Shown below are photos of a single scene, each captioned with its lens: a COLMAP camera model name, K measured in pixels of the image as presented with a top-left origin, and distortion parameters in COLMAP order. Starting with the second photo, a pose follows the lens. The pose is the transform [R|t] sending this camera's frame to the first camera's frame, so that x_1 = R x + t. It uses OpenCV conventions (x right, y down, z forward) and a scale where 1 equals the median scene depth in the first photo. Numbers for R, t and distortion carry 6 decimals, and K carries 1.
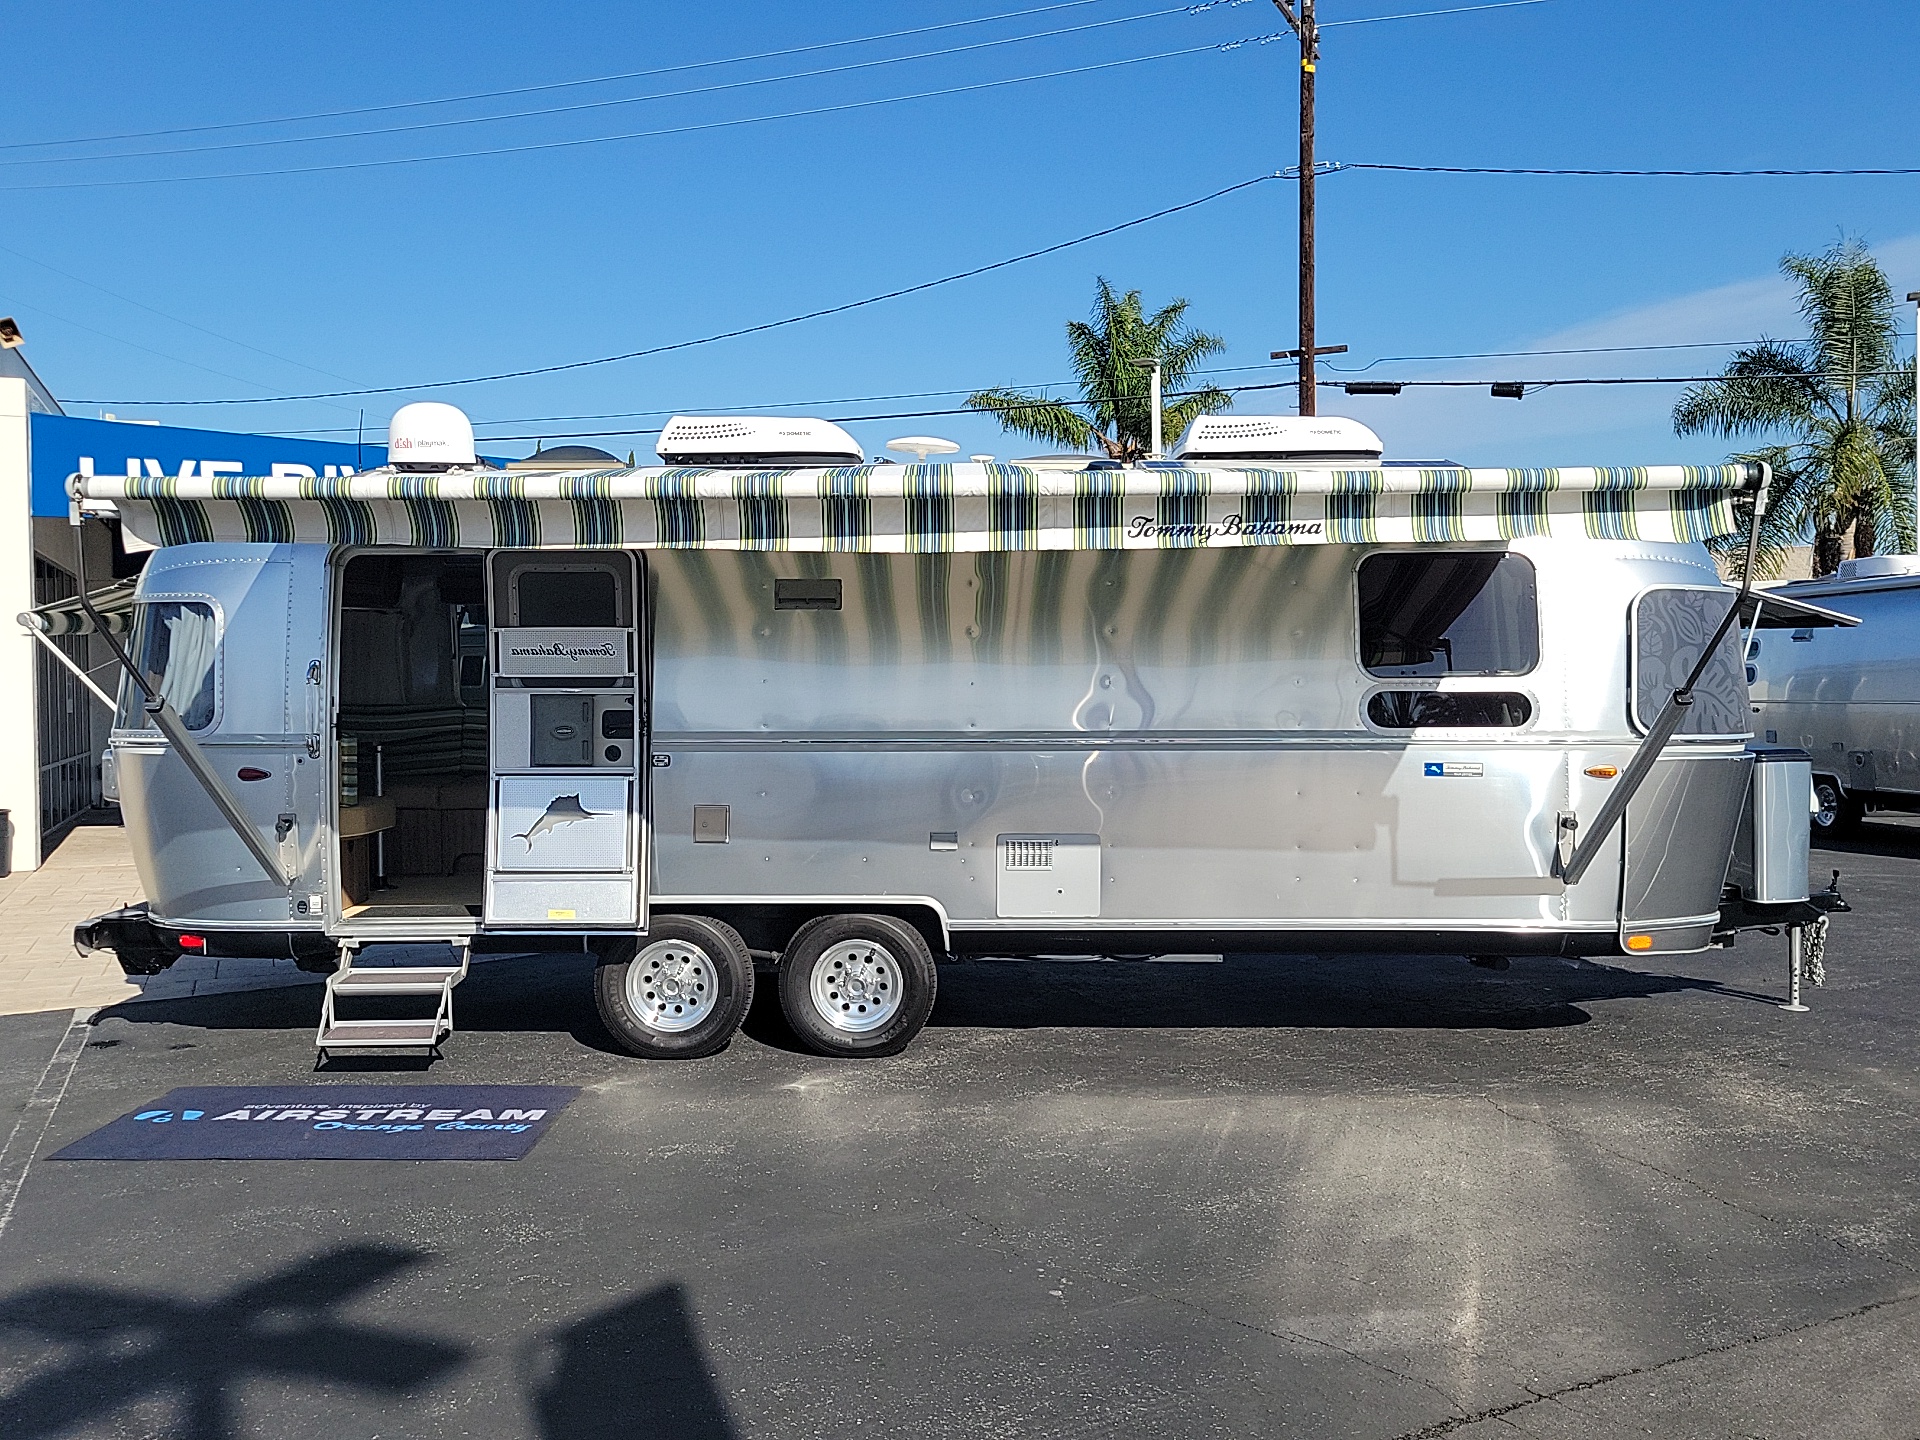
lens RADIAL K [[1805.7, 0, 934.6], [0, 1805.7, 722.1], [0, 0, 1]] dist [0.039860, -0.002067]
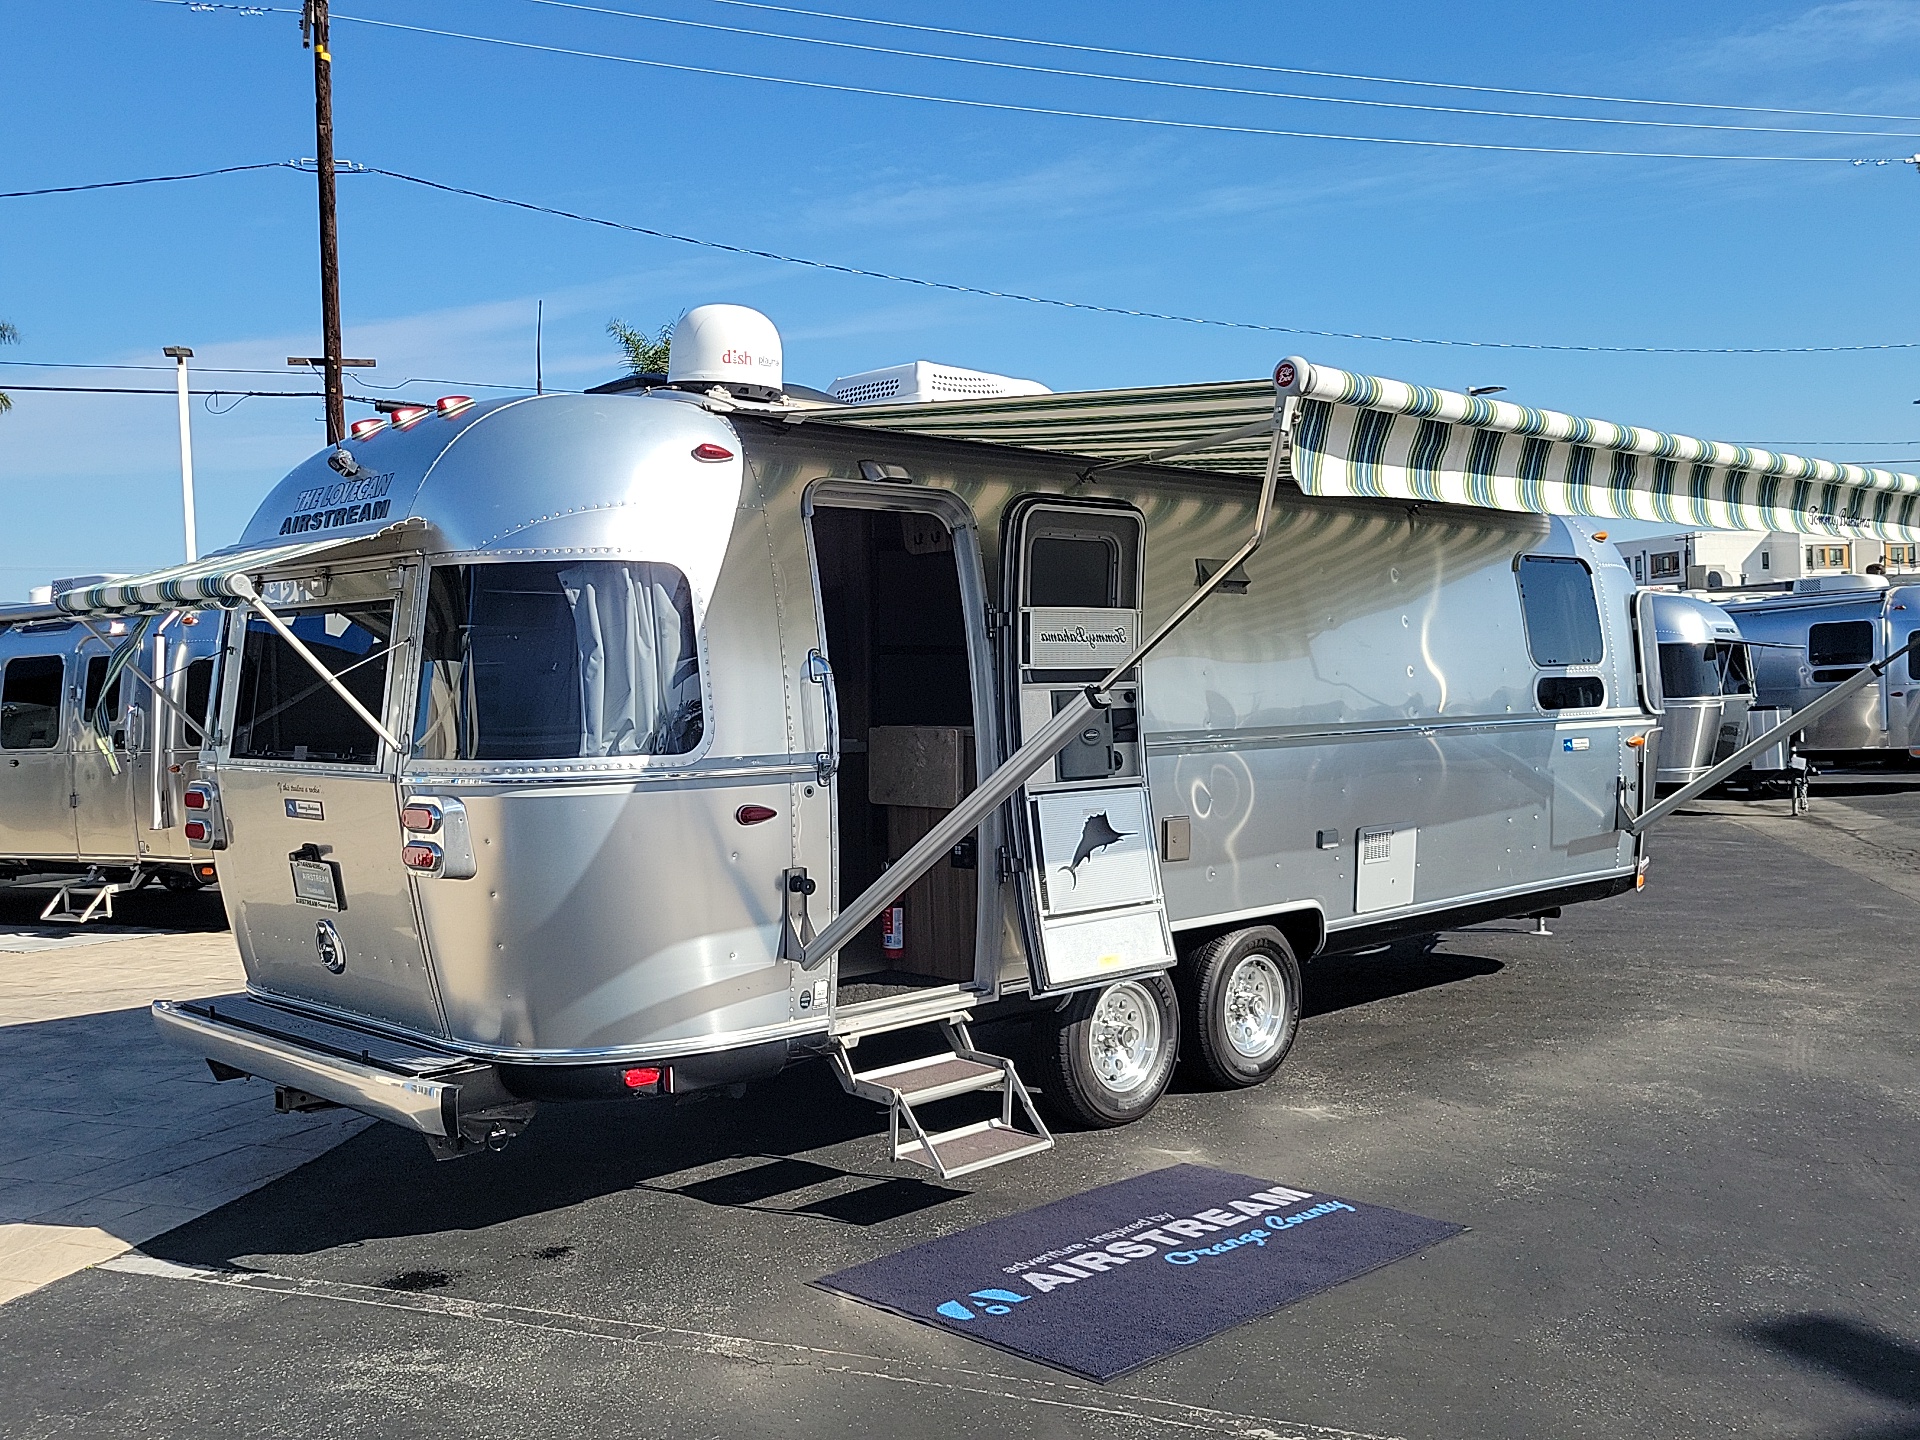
lens RADIAL K [[1805.7, 0, 934.6], [0, 1805.7, 722.1], [0, 0, 1]] dist [0.039860, -0.002067]
pose [[0.707587, -0.026874, 0.706115, -0.810807], [0.046120, 0.998902, -0.008199, 0.002544], [-0.705119, 0.038368, 0.708050, 0.467114]]
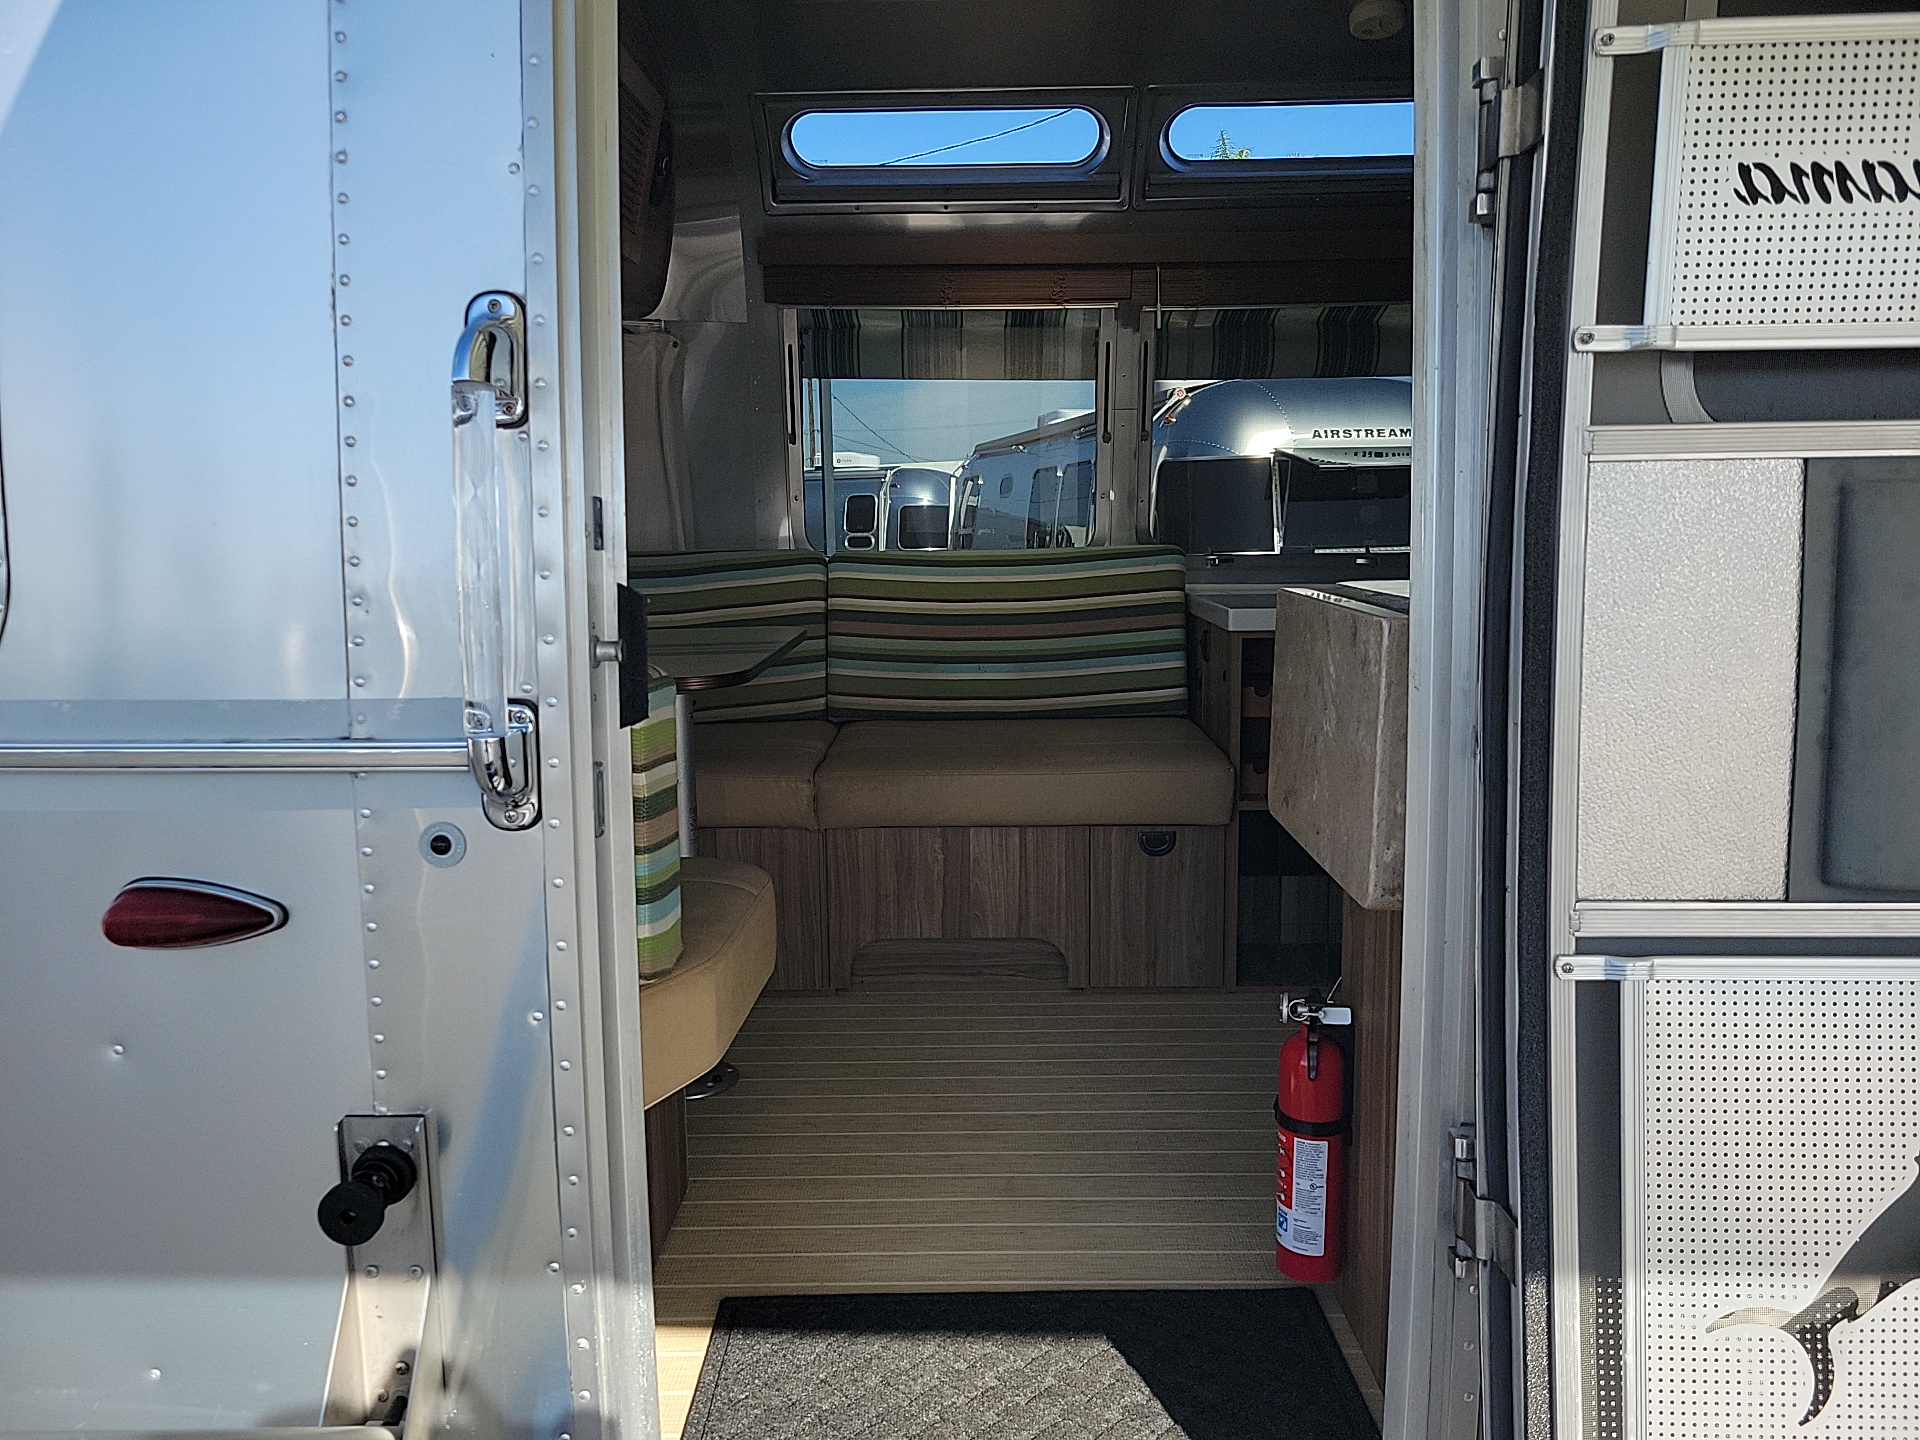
lens RADIAL K [[1417.3, 0, 960.0], [0, 1417.3, 720.0], [0, 0, 1]] dist [0.048439, -0.041221]
pose [[0.999881, -0.007855, -0.013299, -0.294248], [0.009169, 0.994763, 0.101798, -0.005724], [0.012430, -0.101907, 0.994716, 0.856084]]
